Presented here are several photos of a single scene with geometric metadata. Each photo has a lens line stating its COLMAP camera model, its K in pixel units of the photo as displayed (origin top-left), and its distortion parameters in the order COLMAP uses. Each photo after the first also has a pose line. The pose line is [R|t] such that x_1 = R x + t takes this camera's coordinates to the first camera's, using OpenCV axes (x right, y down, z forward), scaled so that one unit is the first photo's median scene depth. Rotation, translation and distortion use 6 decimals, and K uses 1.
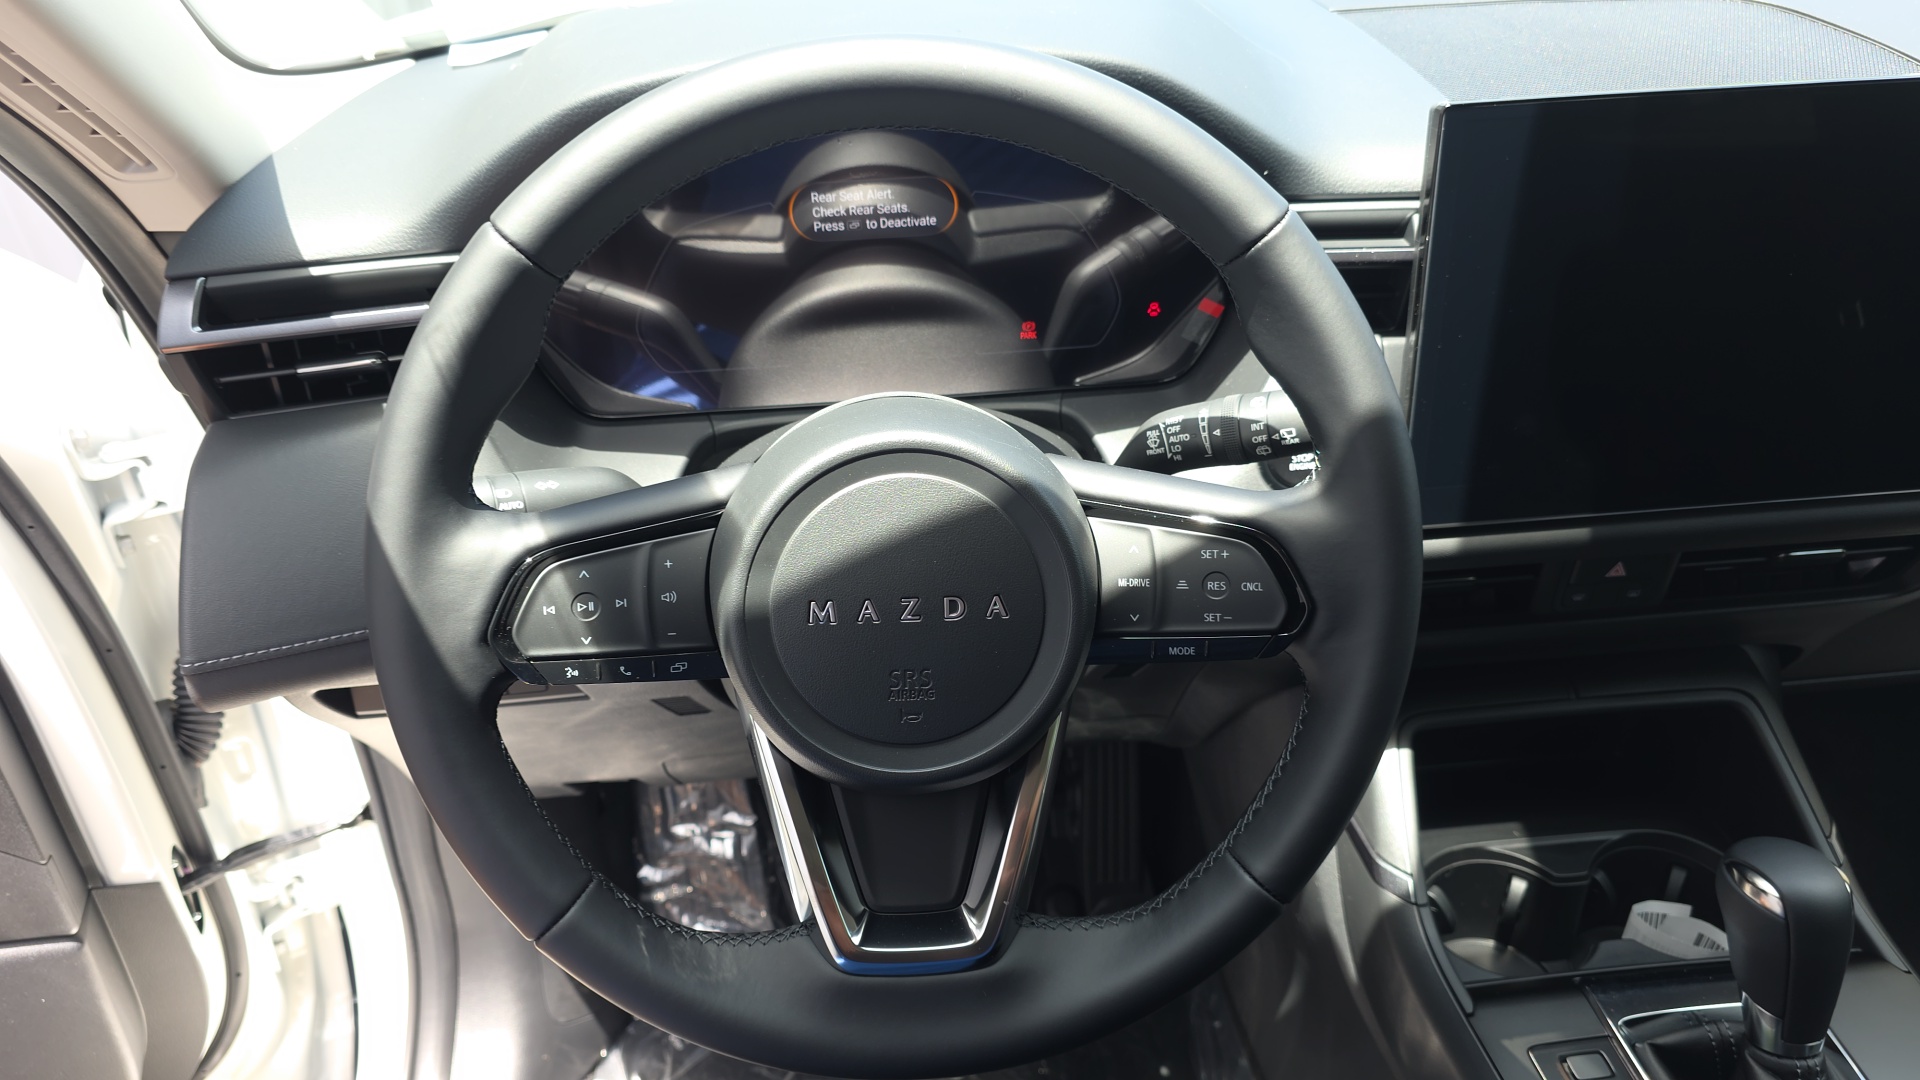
lens RADIAL K [[1288.4, 0, 948.7], [0, 1288.4, 559.3], [0, 0, 1]] dist [0.058939, -0.061929]
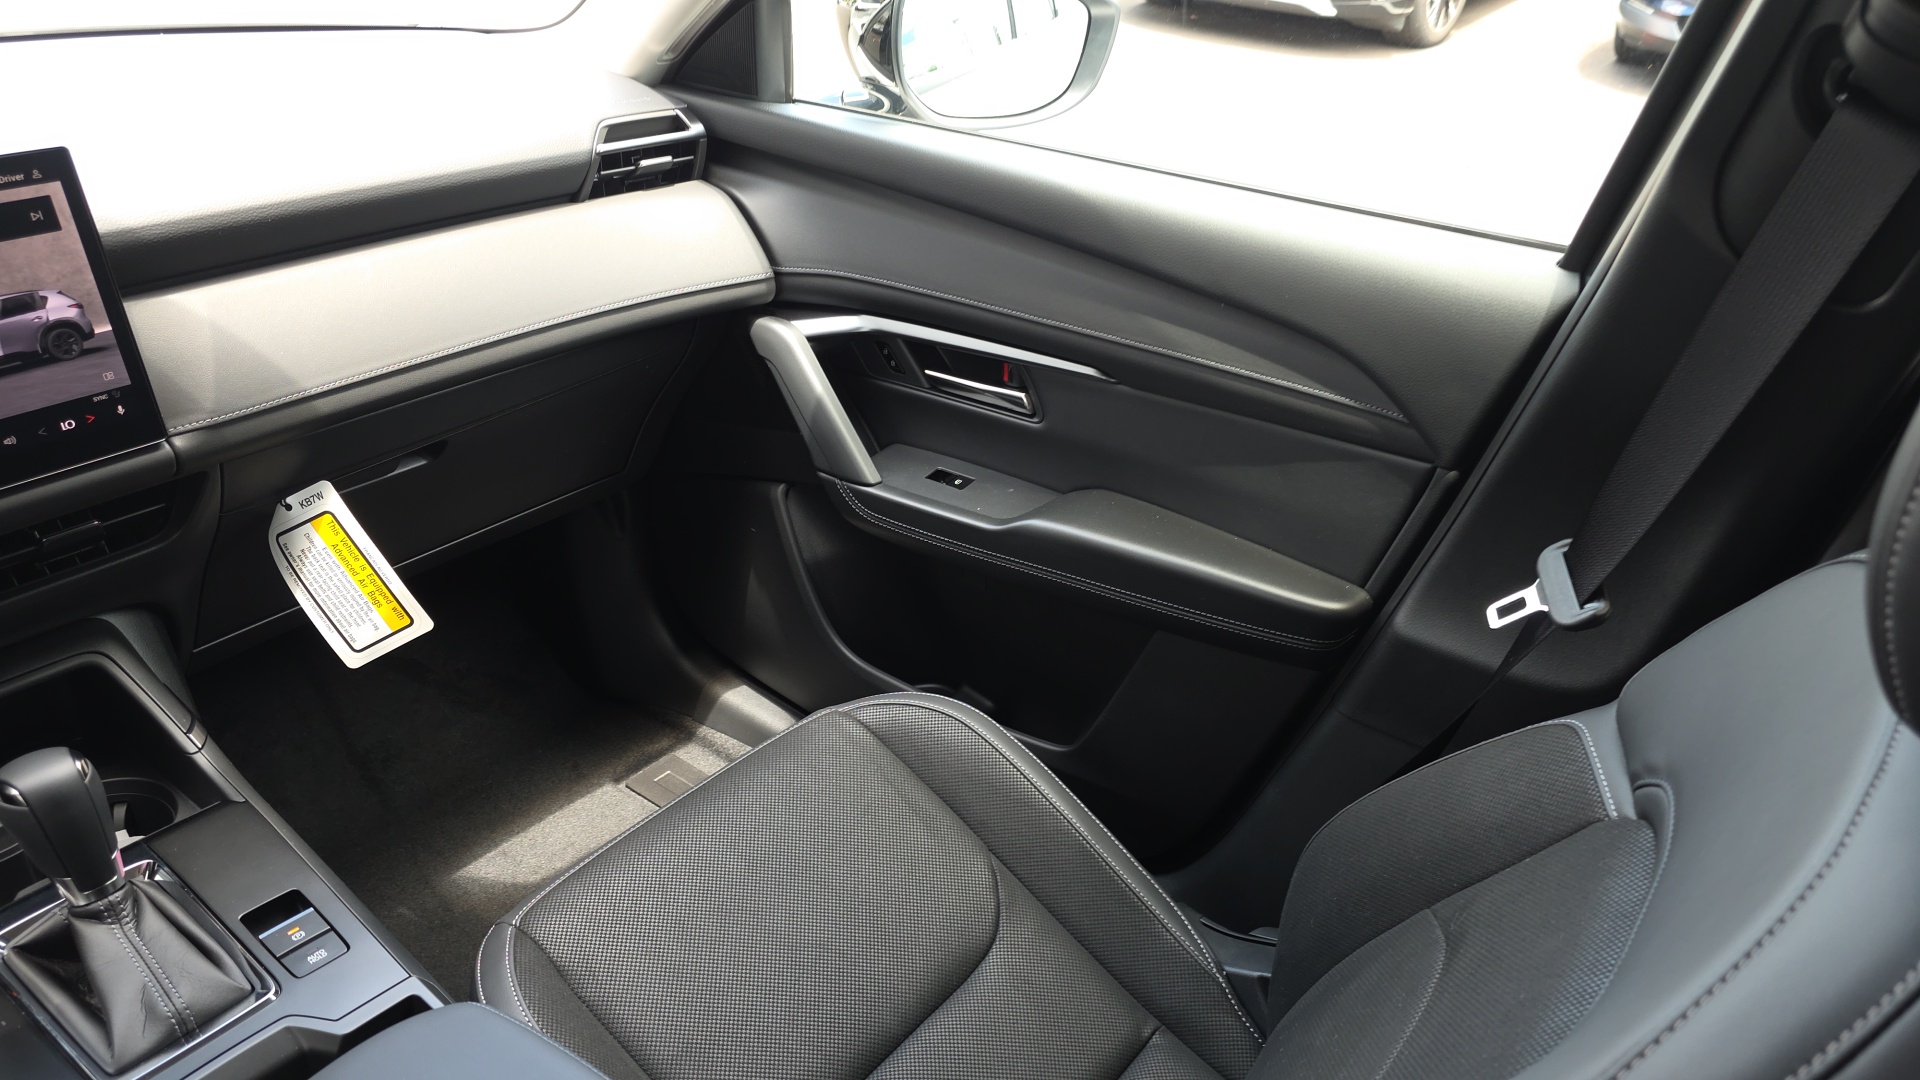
lens RADIAL K [[1288.4, 0, 974.8], [0, 1288.4, 541.5], [0, 0, 1]] dist [0.058939, -0.061929]
pose [[0.665684, -0.306657, 0.680314, 0.545142], [0.339910, 0.936199, 0.089400, 0.272718], [-0.664324, 0.171733, 0.727448, -0.733460]]
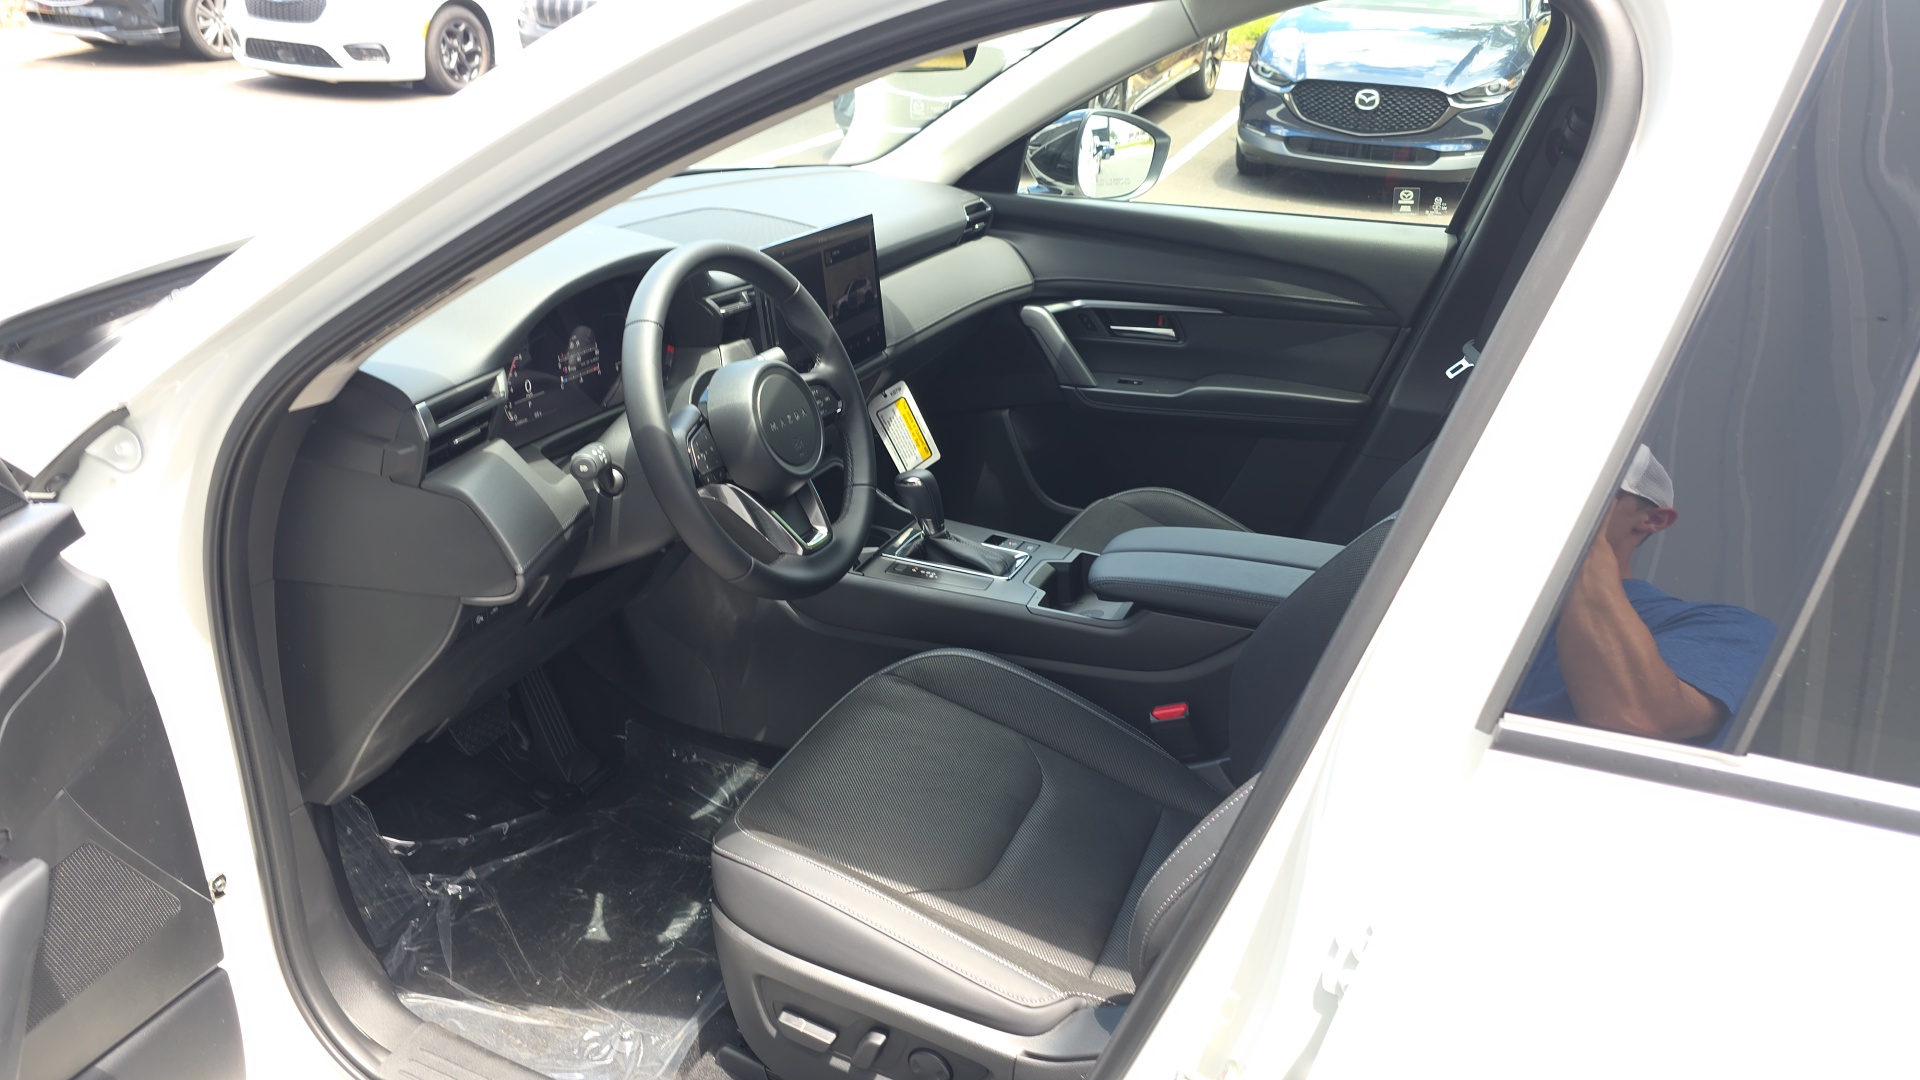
lens RADIAL K [[1288.4, 0, 932.3], [0, 1288.4, 561.0], [0, 0, 1]] dist [0.058939, -0.061929]
pose [[0.462184, -0.314945, 0.828972, -2.245513], [0.429579, 0.897318, 0.101404, 0.159380], [-0.775788, 0.309242, 0.550020, -0.736249]]
